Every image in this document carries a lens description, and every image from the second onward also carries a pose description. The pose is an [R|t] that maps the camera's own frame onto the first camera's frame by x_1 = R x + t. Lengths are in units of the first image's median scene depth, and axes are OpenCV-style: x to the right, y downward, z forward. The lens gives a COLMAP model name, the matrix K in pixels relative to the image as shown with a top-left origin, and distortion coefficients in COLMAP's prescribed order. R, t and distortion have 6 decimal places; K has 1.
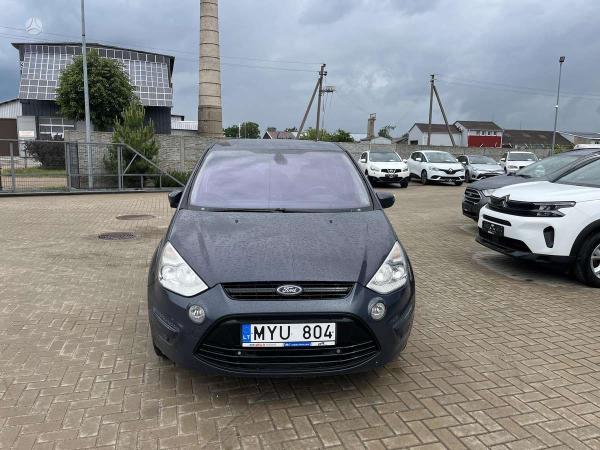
lens RADIAL K [[449.1, 0, 297.4], [0, 449.1, 227.6], [0, 0, 1]] dist [0.080875, -0.102945]
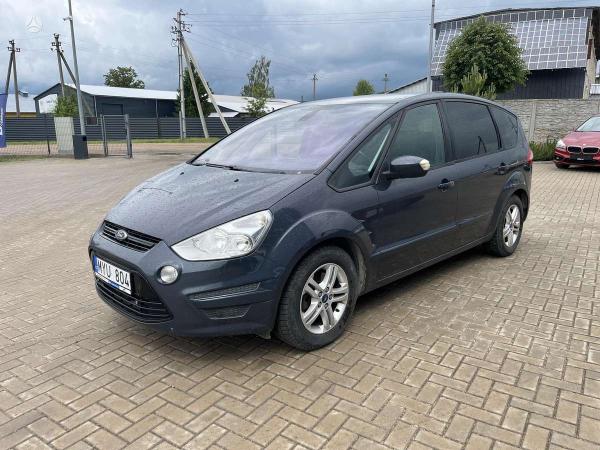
lens RADIAL K [[449.1, 0, 297.4], [0, 449.1, 227.6], [0, 0, 1]] dist [0.080875, -0.102945]
pose [[0.650747, 0.151847, -0.743956, 1.041673], [-0.107556, 0.988354, 0.107650, -0.038148], [0.751638, 0.009963, 0.659500, 0.596361]]
